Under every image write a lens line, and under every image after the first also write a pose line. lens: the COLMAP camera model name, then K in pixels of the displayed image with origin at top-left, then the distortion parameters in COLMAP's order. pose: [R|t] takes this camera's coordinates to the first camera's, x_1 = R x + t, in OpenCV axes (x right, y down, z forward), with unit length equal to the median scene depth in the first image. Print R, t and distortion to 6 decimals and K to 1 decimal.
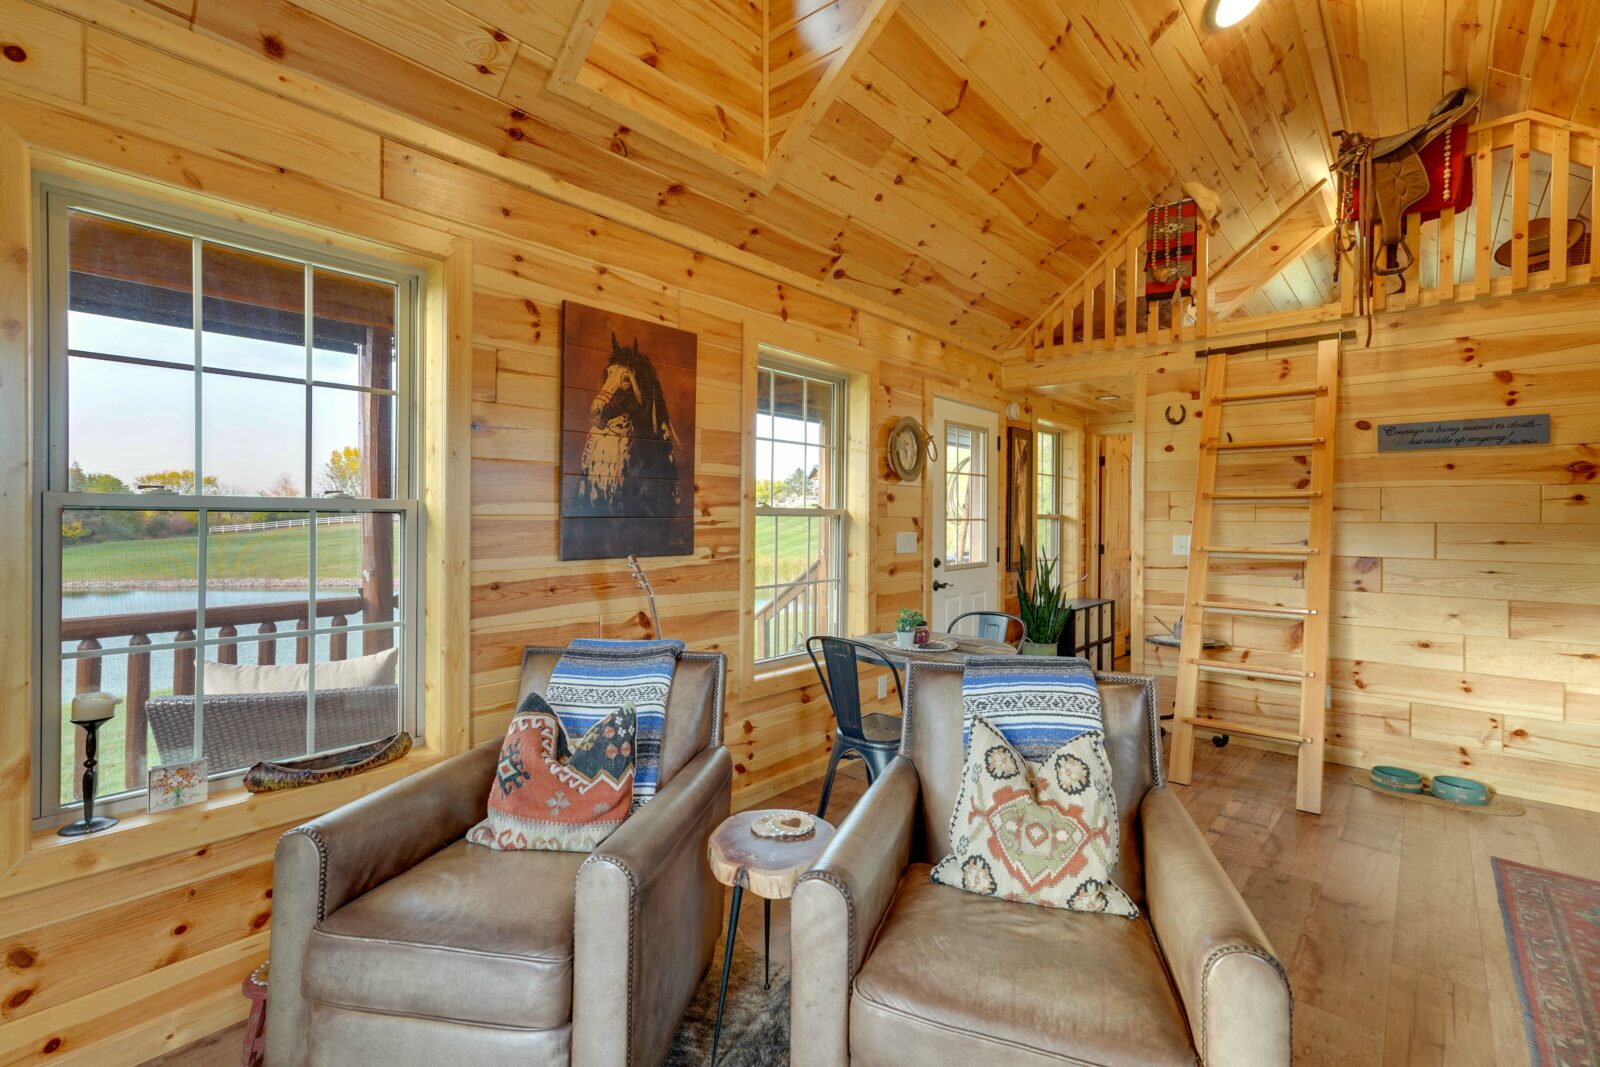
lens RADIAL K [[729.5, 0, 802.7], [0, 729.5, 517.3], [0, 0, 1]] dist [0.010421, 0.011716]
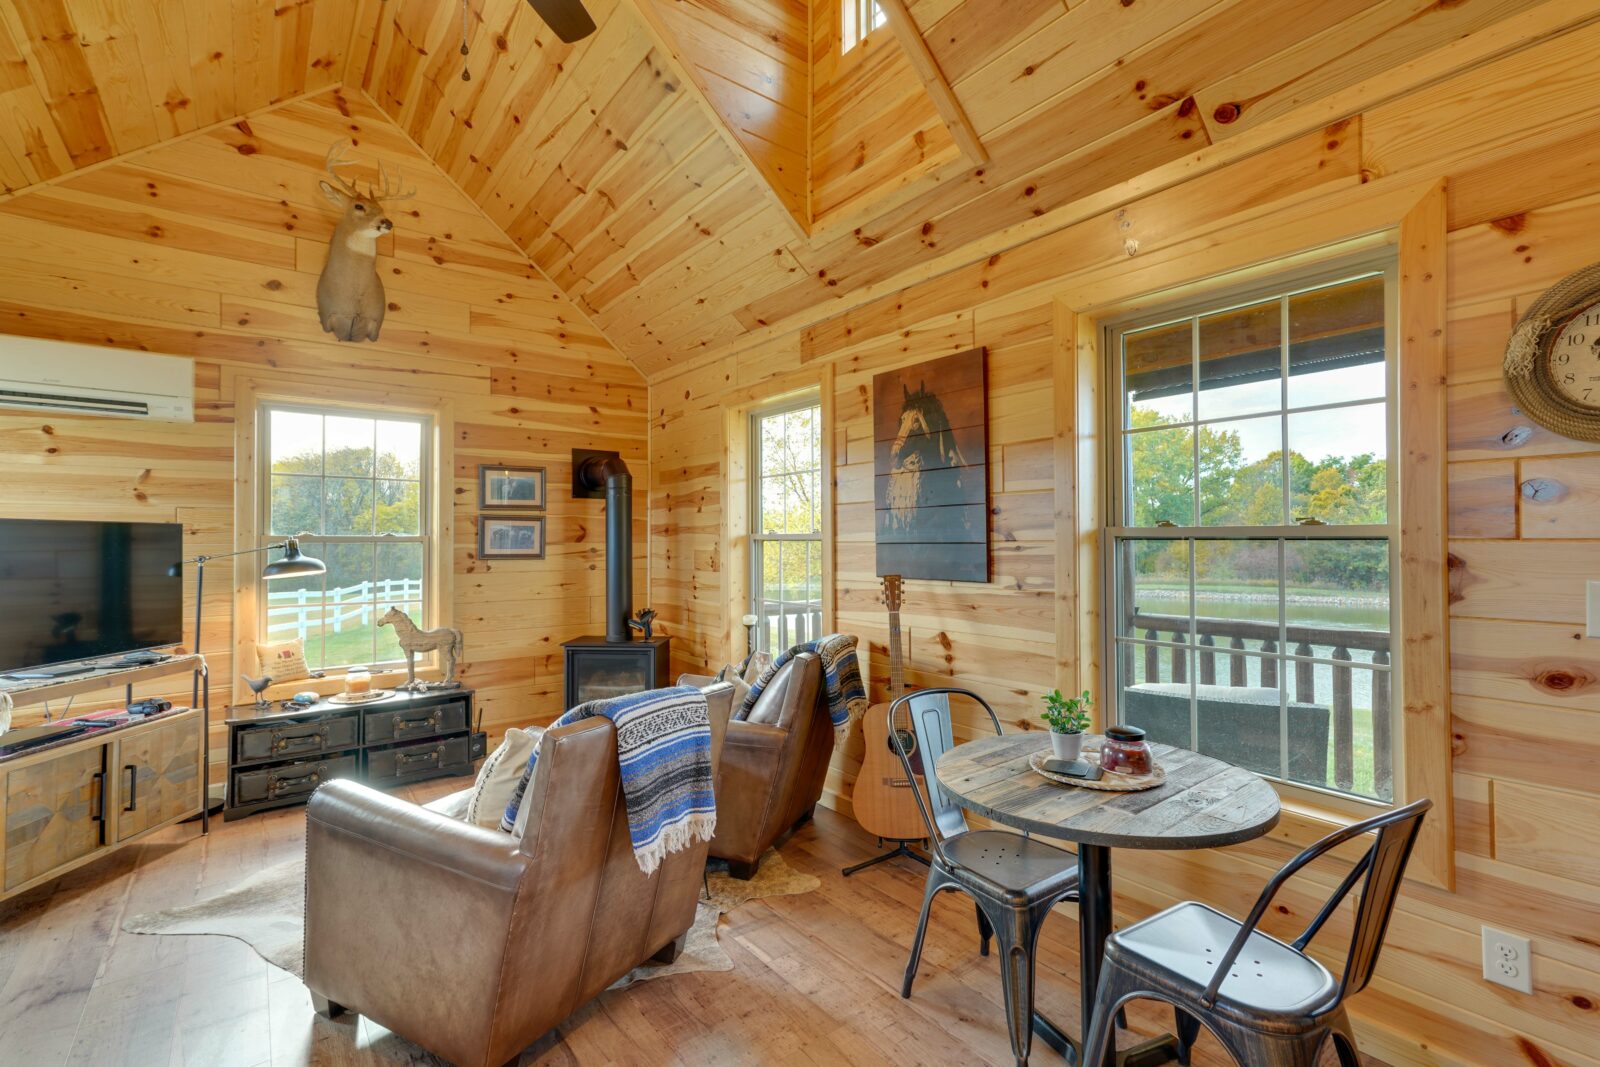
lens RADIAL K [[719.3, 0, 792.9], [0, 719.3, 531.6], [0, 0, 1]] dist [-0.001667, 0.011639]
pose [[-0.201826, -0.018500, -0.979247, 0.701900], [0.001844, 0.999813, -0.019269, 0.002895], [0.979420, -0.005695, -0.201754, 0.826882]]
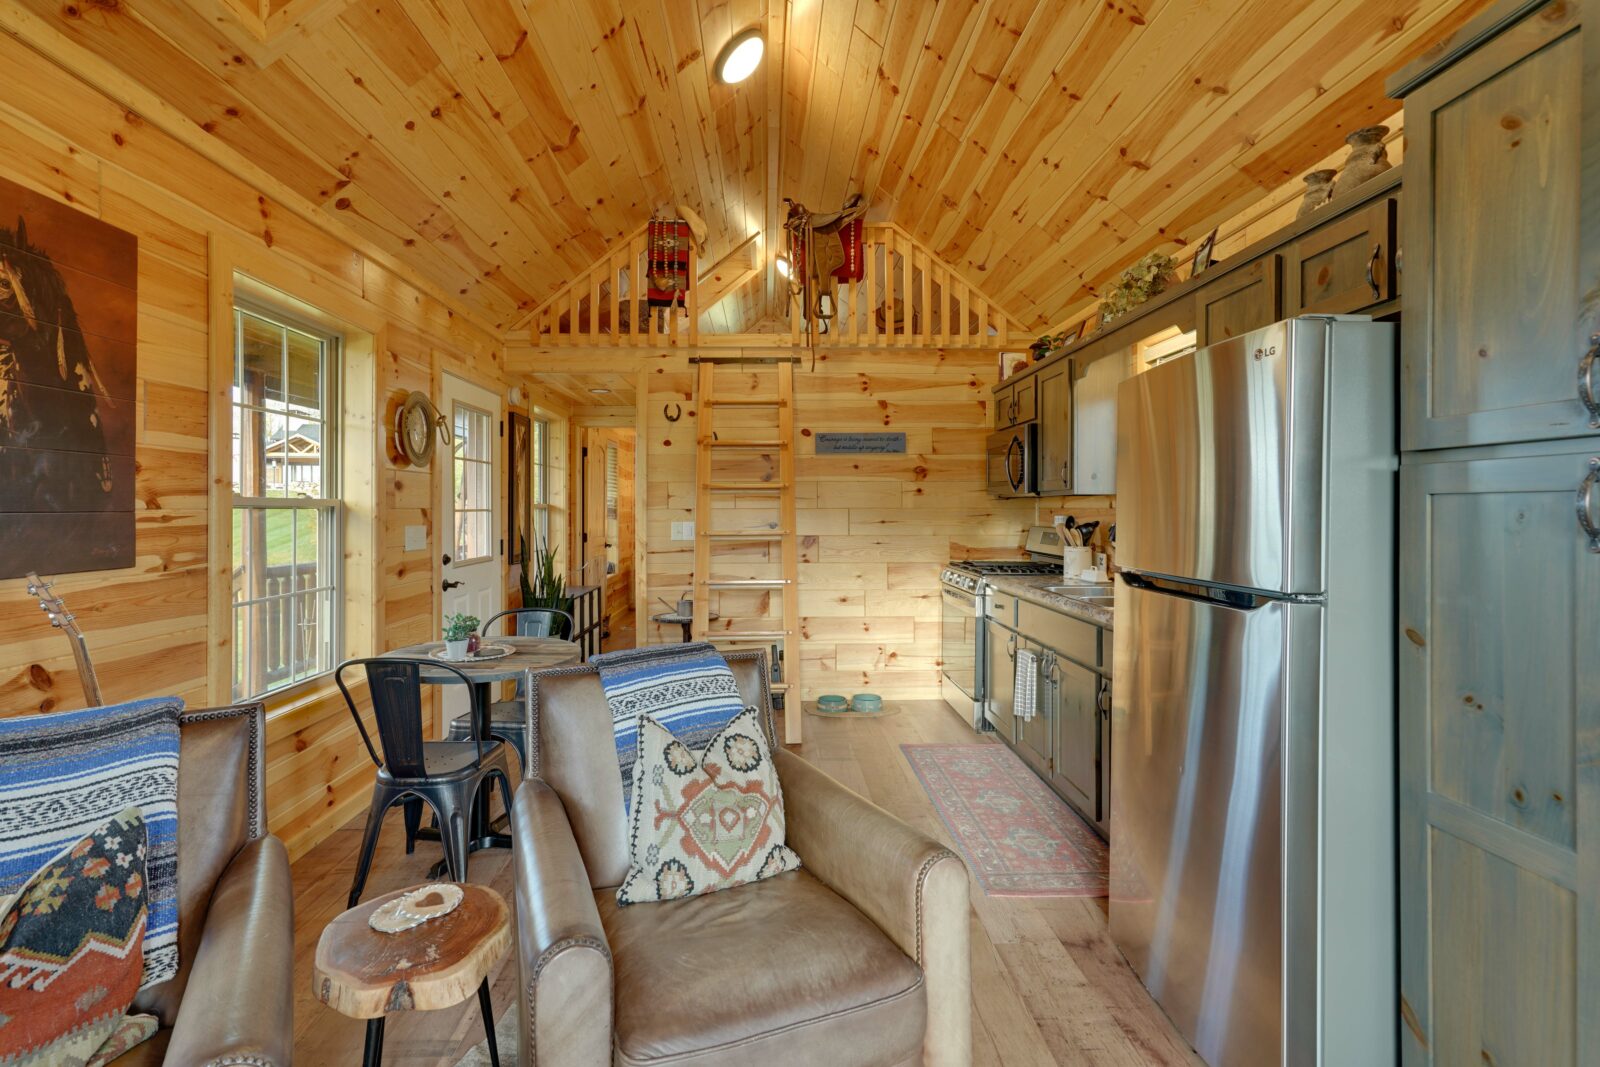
lens RADIAL K [[735.2, 0, 775.3], [0, 735.2, 506.4], [0, 0, 1]] dist [-0.003475, 0.021695]
pose [[0.748465, -0.008216, 0.663124, -0.141607], [0.009143, 0.999956, 0.002069, -0.000086], [-0.663112, 0.004514, 0.748507, 0.091331]]
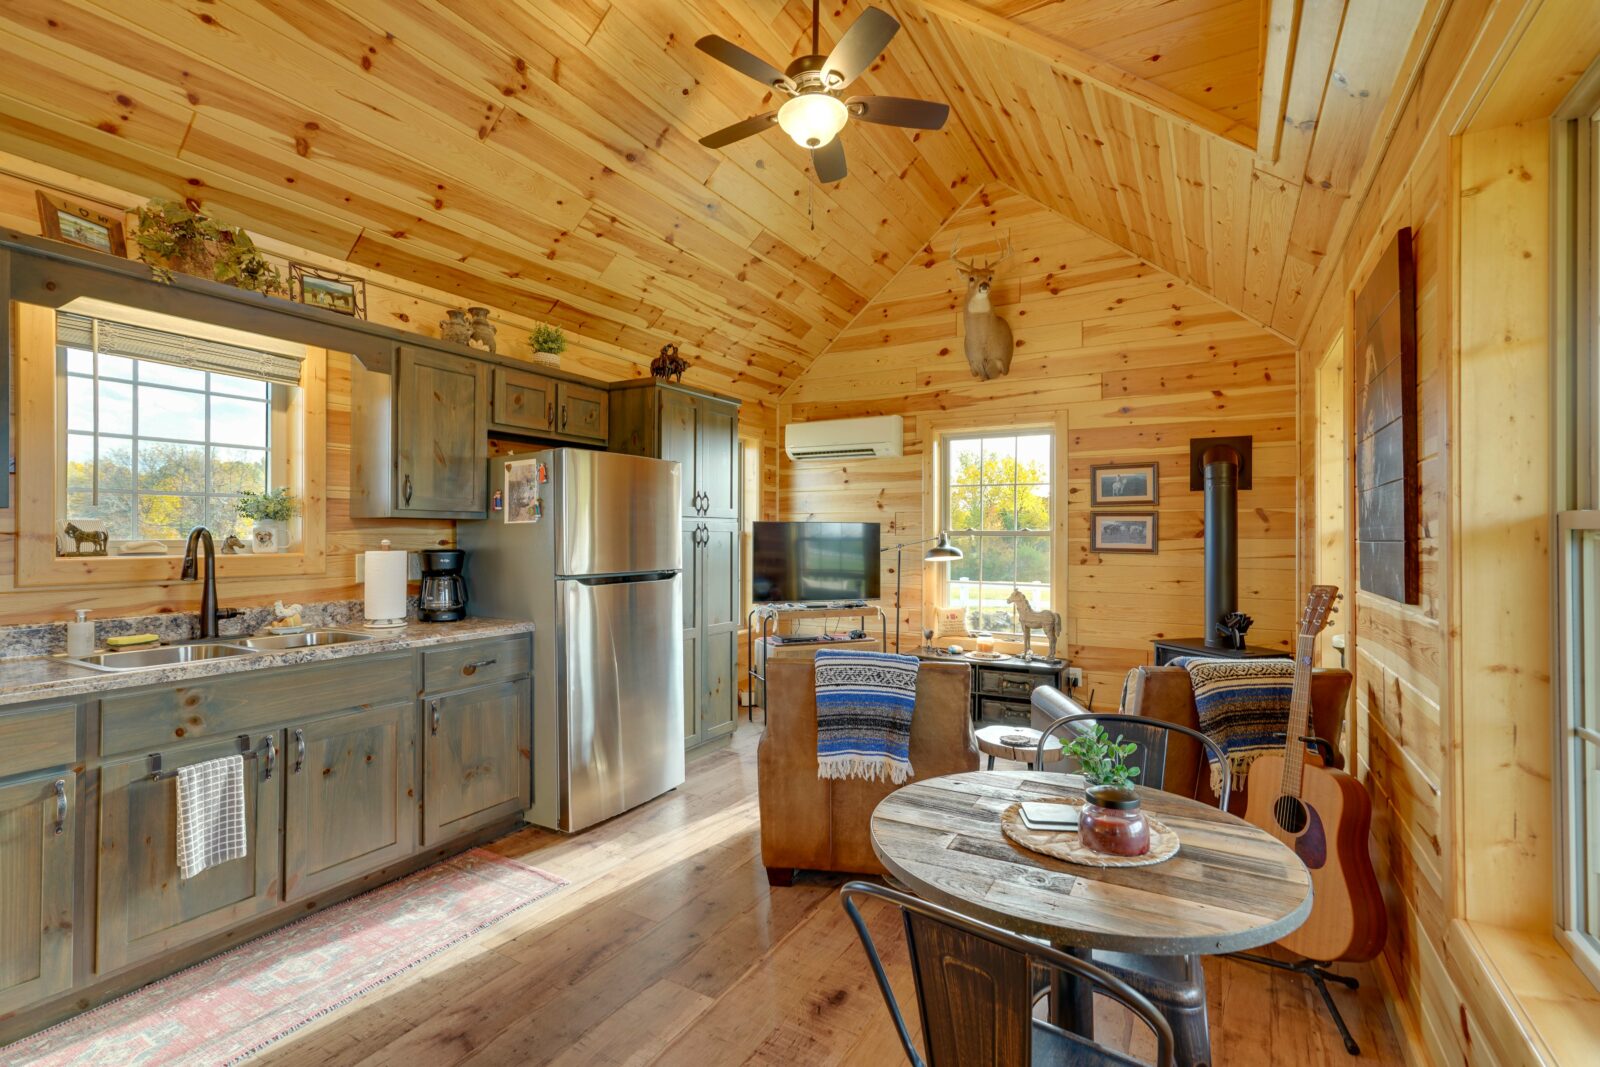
lens RADIAL K [[719.3, 0, 792.9], [0, 719.3, 531.6], [0, 0, 1]] dist [-0.001667, 0.011639]
pose [[-0.982089, -0.015544, -0.187774, 0.390492], [-0.014729, 0.999875, -0.005739, 0.002856], [0.187839, -0.002870, -0.982196, 1.286795]]
